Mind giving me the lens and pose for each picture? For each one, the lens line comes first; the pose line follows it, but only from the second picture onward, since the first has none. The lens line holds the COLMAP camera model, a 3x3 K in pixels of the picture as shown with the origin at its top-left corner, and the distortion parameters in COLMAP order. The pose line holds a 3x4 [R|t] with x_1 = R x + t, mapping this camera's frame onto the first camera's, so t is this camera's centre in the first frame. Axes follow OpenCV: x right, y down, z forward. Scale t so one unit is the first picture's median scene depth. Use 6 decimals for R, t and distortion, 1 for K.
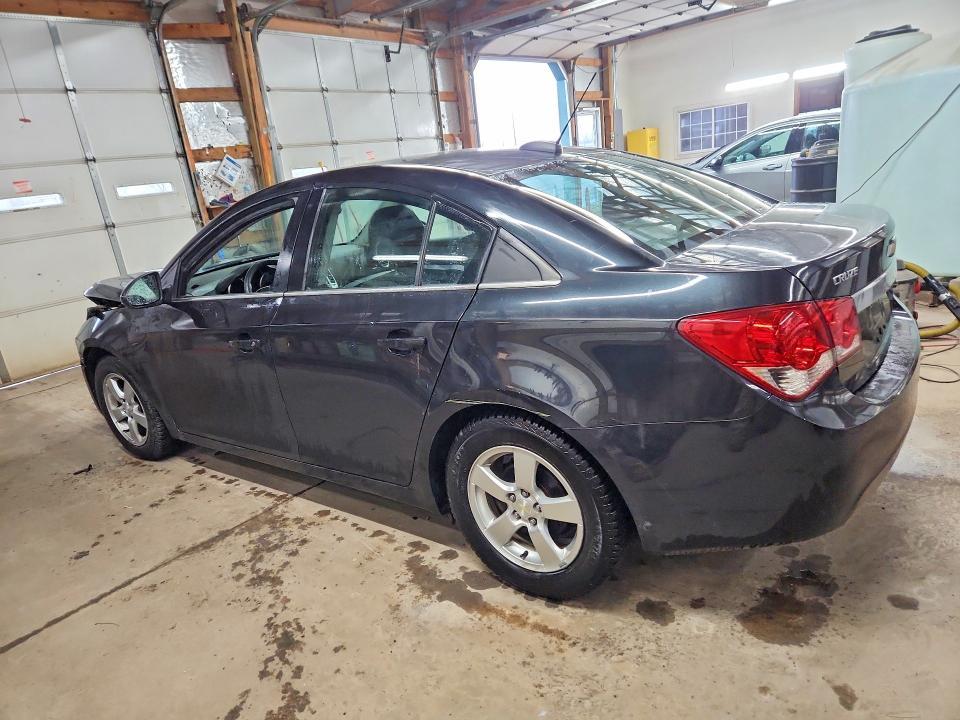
lens RADIAL K [[653.1, 0, 480.0], [0, 653.1, 360.0], [0, 0, 1]] dist [0.099980, -0.095980]
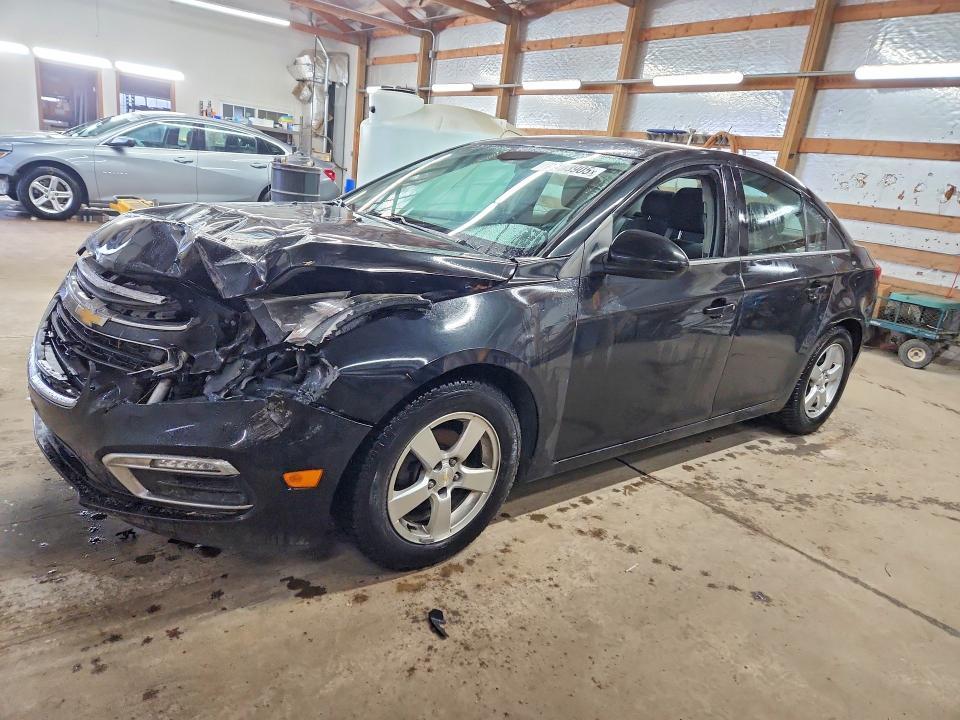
lens RADIAL K [[653.1, 0, 480.0], [0, 653.1, 360.0], [0, 0, 1]] dist [0.099980, -0.095980]
pose [[0.203928, -0.121113, 0.971465, -1.352353], [0.136865, 0.986100, 0.094207, -0.085759], [-0.969372, 0.113748, 0.217669, 1.108553]]
